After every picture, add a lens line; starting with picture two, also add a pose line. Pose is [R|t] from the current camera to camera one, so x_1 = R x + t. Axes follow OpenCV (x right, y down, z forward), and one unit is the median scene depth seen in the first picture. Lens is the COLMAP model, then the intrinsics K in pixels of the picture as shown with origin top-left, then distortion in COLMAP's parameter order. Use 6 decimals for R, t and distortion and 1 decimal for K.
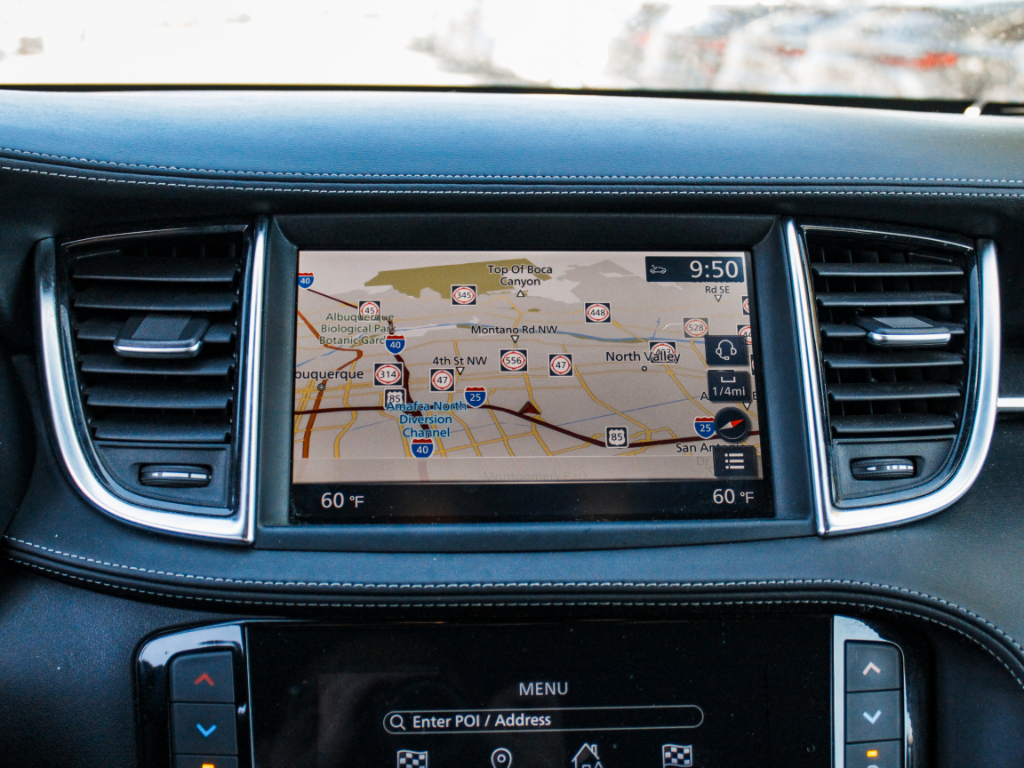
lens RADIAL K [[1324.4, 0, 512.0], [0, 1324.4, 384.0], [0, 0, 1]] dist [-0.080118, 0.057853]
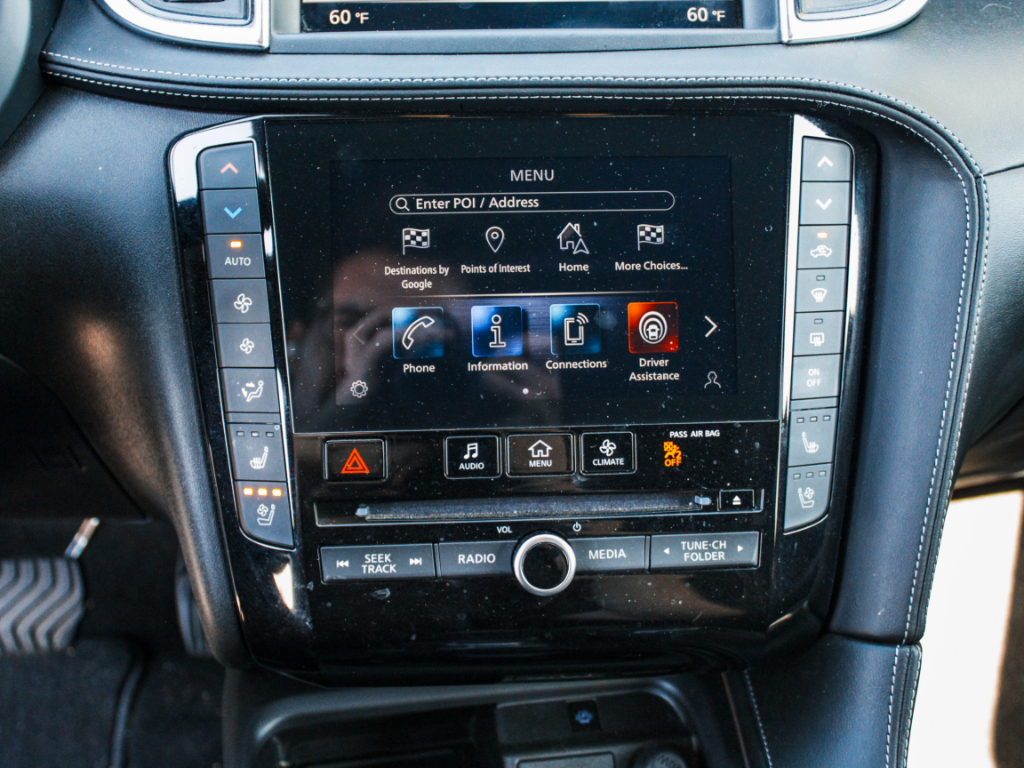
lens RADIAL K [[1153.1, 0, 512.0], [0, 1153.1, 384.0], [0, 0, 1]] dist [-0.099227, 0.064305]
pose [[0.999989, -0.004691, 0.000623, 0.005349], [0.004395, 0.969402, 0.245438, 0.163366], [-0.001755, -0.245433, 0.969412, 0.010376]]
